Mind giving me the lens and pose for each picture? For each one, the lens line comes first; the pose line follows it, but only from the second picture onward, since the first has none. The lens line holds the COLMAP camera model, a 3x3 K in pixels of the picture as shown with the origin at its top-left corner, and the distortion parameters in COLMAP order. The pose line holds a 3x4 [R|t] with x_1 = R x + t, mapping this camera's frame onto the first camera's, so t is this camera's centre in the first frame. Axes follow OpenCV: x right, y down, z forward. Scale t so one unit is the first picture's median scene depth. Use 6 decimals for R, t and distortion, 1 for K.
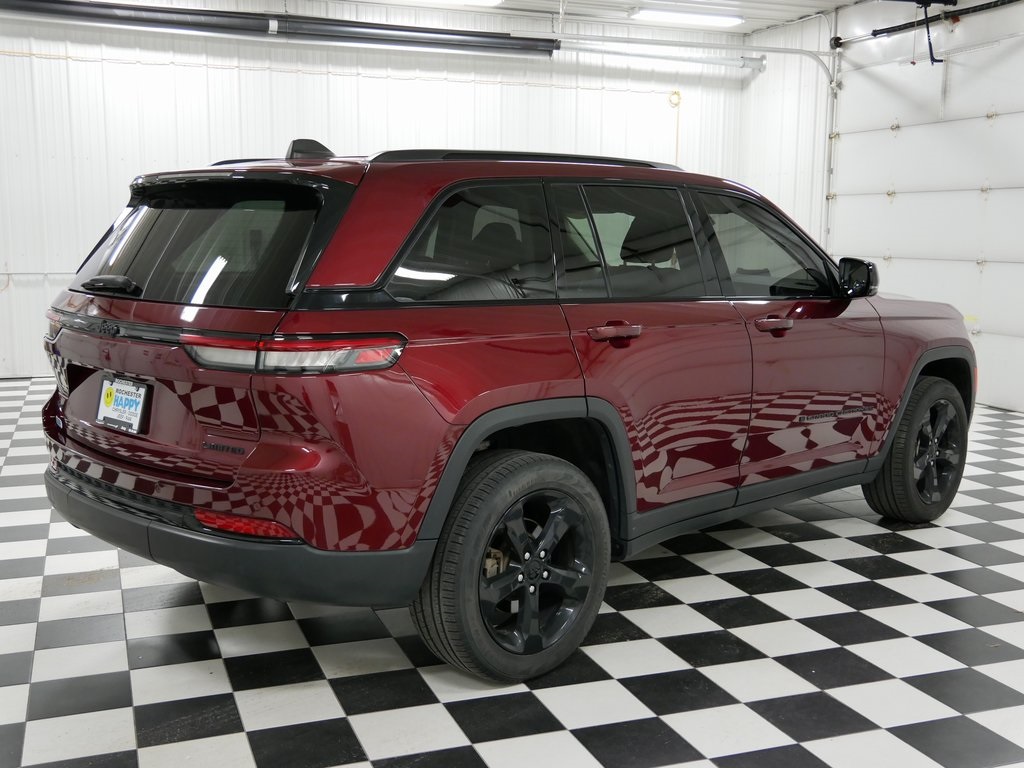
lens RADIAL K [[1132.6, 0, 512.0], [0, 1132.6, 384.0], [0, 0, 1]] dist [-0.013139, 0.031688]
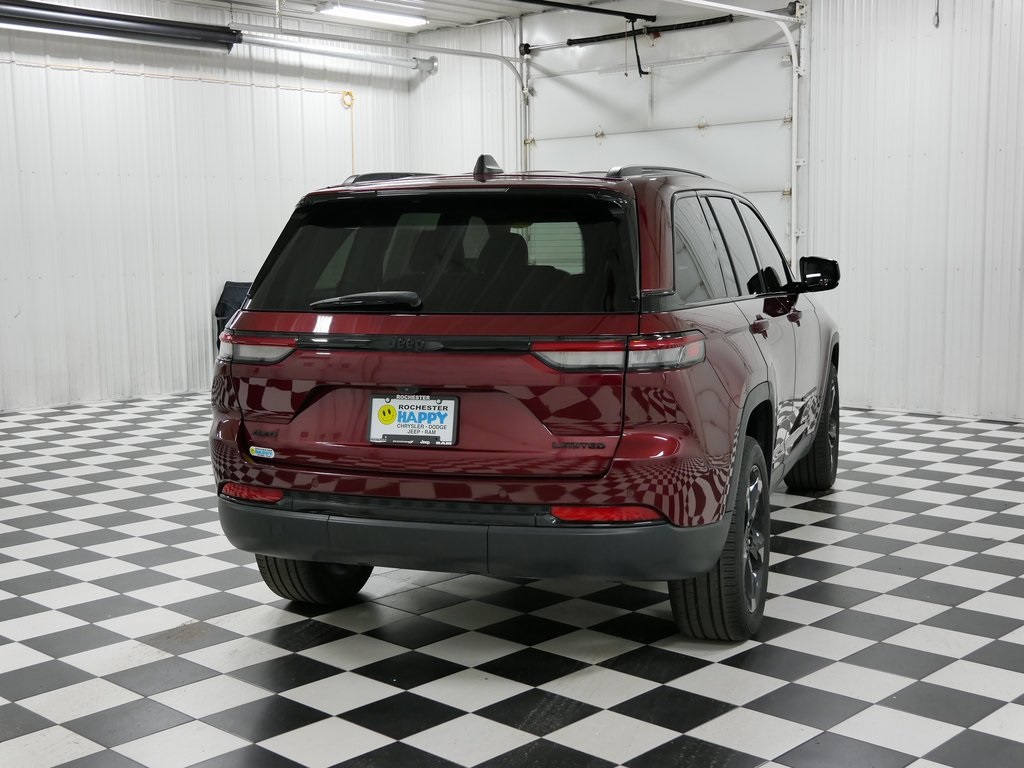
lens RADIAL K [[1305.1, 0, 539.5], [0, 1305.1, 368.8], [0, 0, 1]] dist [-0.002700, 0.055334]
pose [[0.895706, -0.065293, 0.439827, -0.226491], [0.081117, 0.996555, -0.017254, 0.000732], [-0.437186, 0.051132, 0.897917, -0.026746]]
